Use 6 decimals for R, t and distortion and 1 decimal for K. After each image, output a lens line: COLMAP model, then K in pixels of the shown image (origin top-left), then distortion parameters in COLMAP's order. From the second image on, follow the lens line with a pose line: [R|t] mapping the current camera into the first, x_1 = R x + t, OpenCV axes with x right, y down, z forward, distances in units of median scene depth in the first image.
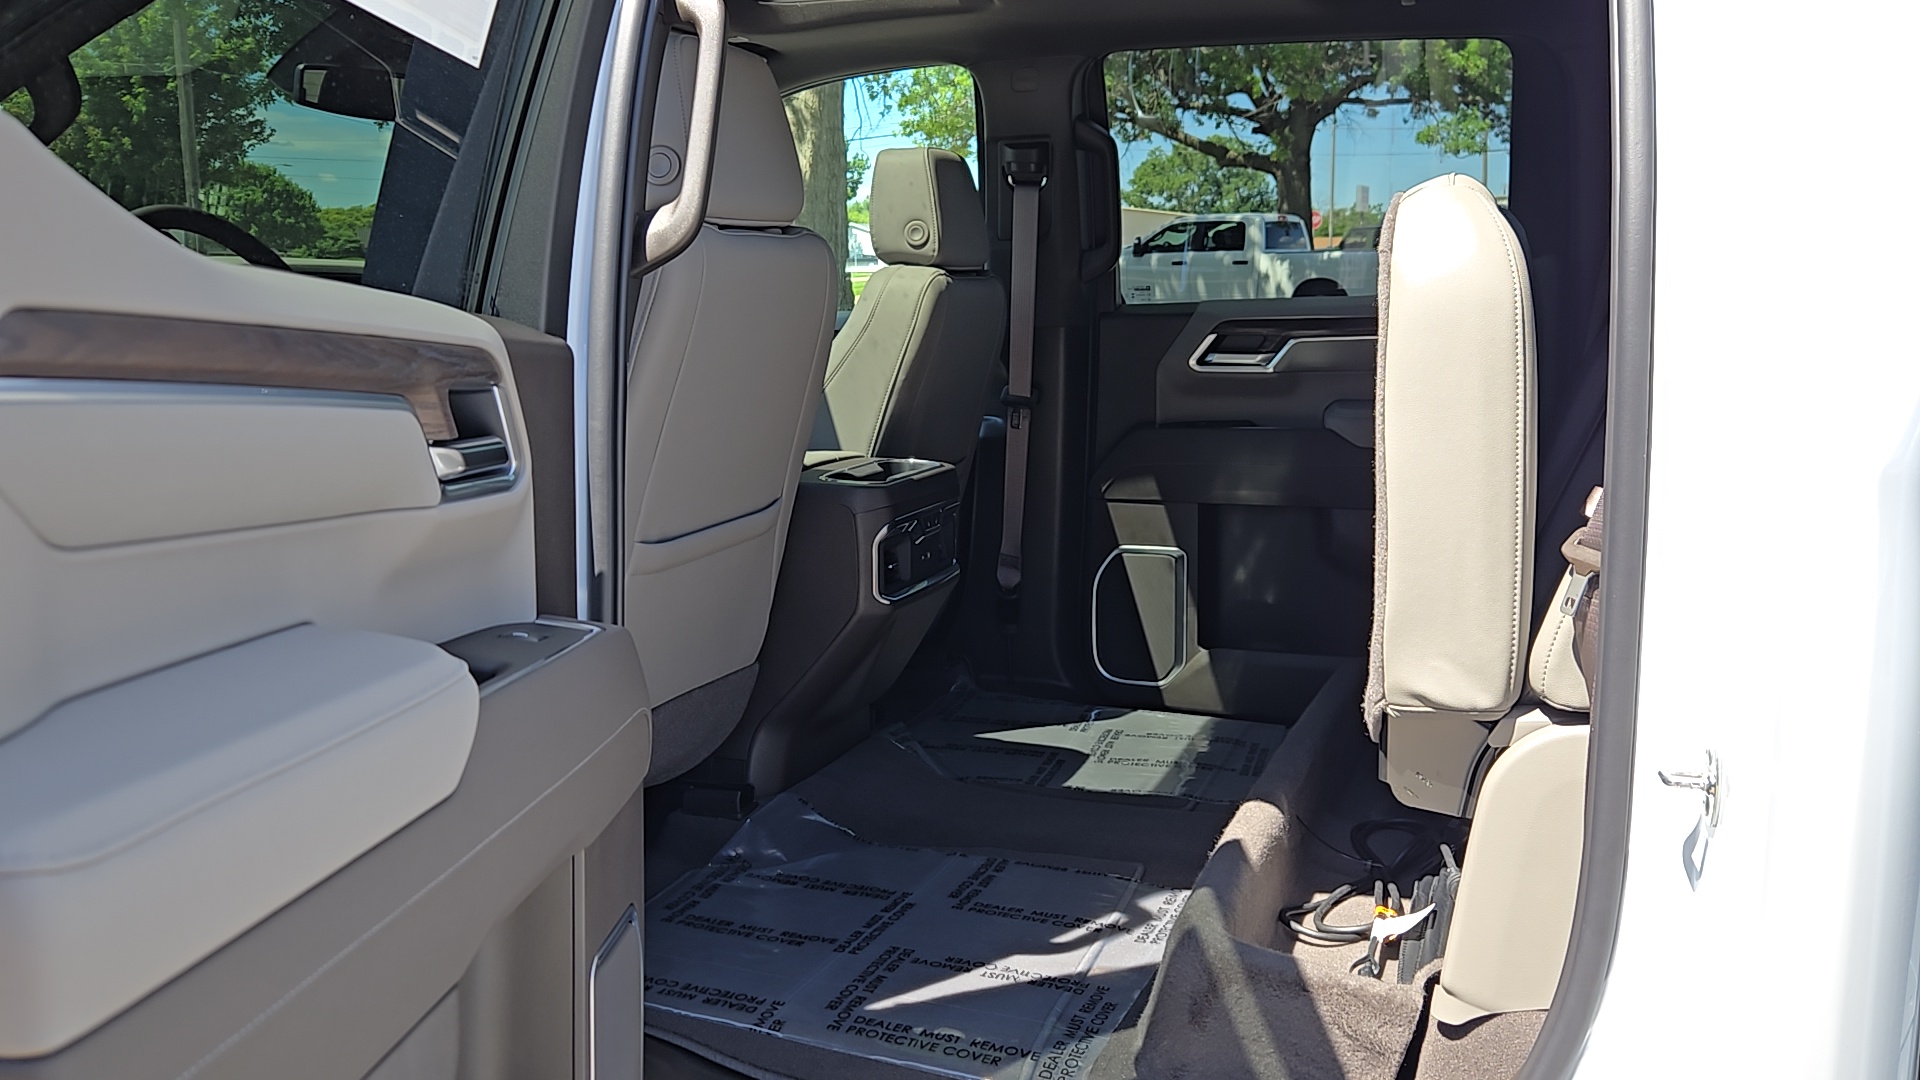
lens RADIAL K [[1590.1, 0, 947.4], [0, 1590.1, 539.2], [0, 0, 1]] dist [0.018611, -0.026752]
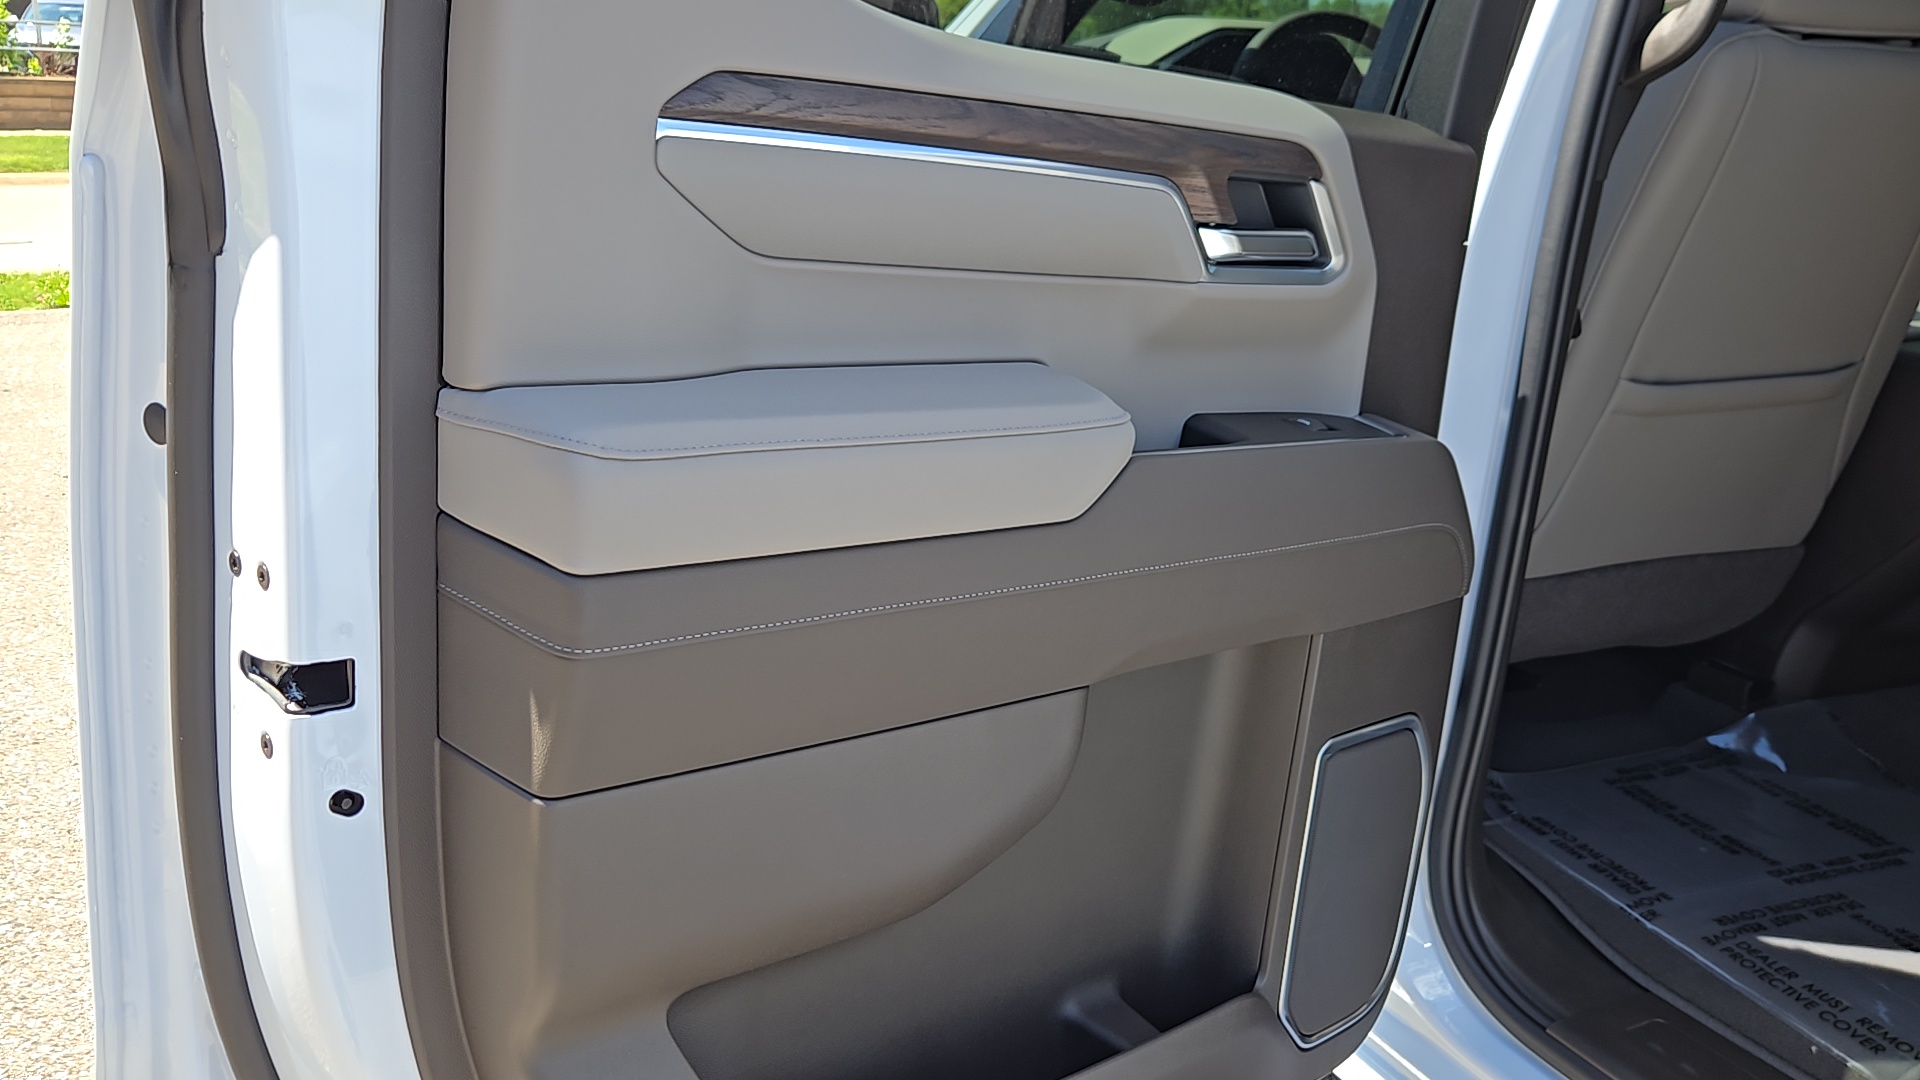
lens RADIAL K [[1590.1, 0, 958.3], [0, 1590.1, 534.3], [0, 0, 1]] dist [0.018611, -0.026752]
pose [[0.697756, 0.224988, -0.680086, 0.190291], [-0.153326, 0.974301, 0.165012, -0.003907], [0.699734, -0.010864, 0.714321, 0.051198]]
